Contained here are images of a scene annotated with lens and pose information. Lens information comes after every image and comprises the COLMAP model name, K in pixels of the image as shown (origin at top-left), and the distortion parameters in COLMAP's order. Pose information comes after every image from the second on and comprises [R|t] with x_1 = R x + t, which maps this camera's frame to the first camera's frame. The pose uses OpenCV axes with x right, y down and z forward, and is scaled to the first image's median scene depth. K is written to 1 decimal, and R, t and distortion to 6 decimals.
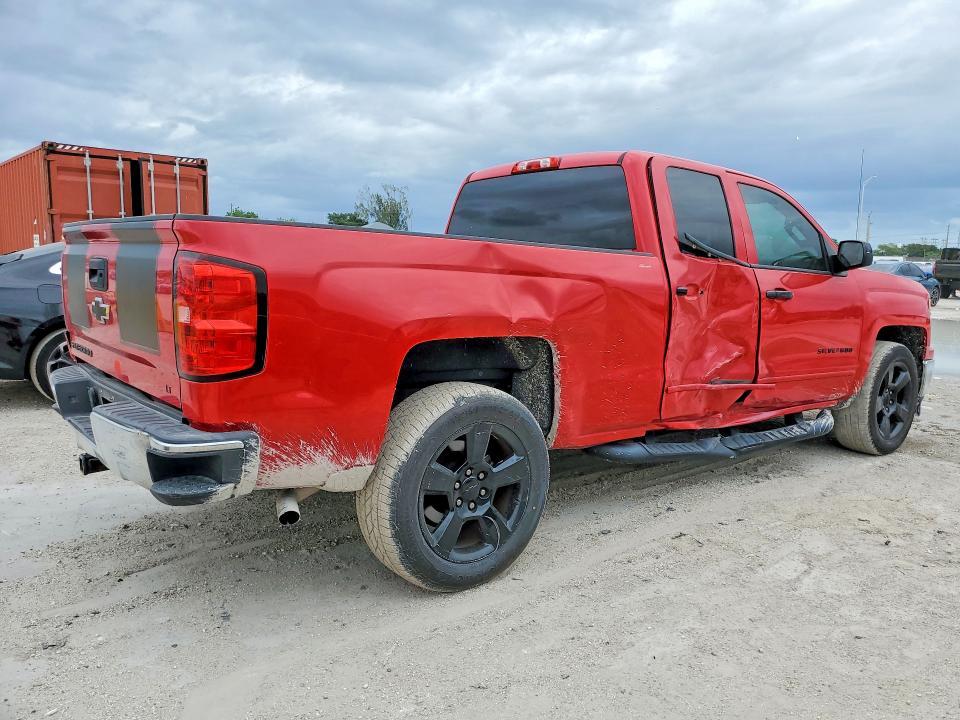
lens RADIAL K [[780.2, 0, 480.0], [0, 780.2, 360.0], [0, 0, 1]] dist [0.005590, 0.001018]
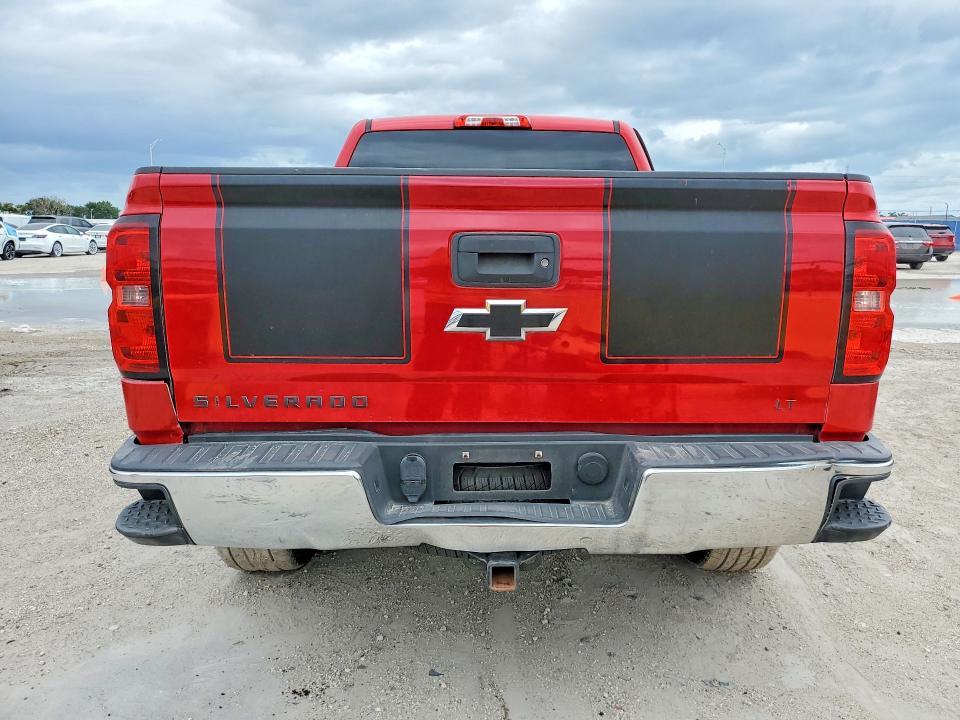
lens RADIAL K [[744.3, 0, 480.0], [0, 744.3, 360.0], [0, 0, 1]] dist [0.013681, -0.000698]
pose [[0.617694, -0.154371, 0.771119, -0.667750], [0.106317, 0.987935, 0.112613, -0.074406], [-0.779199, 0.012423, 0.626653, 0.473216]]
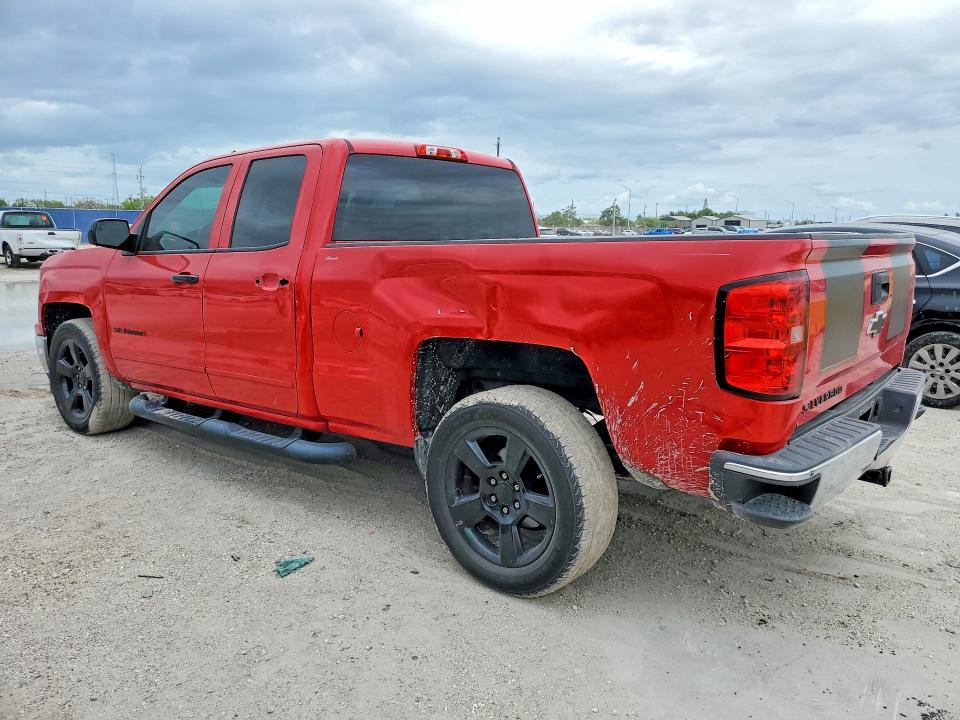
lens RADIAL K [[773.7, 0, 480.0], [0, 773.7, 360.0], [0, 0, 1]] dist [-0.011214, -0.018743]
pose [[-0.223742, -0.192544, 0.955440, -0.936569], [0.099282, 0.970691, 0.218867, -0.208225], [-0.969579, 0.143828, -0.198068, 1.204131]]
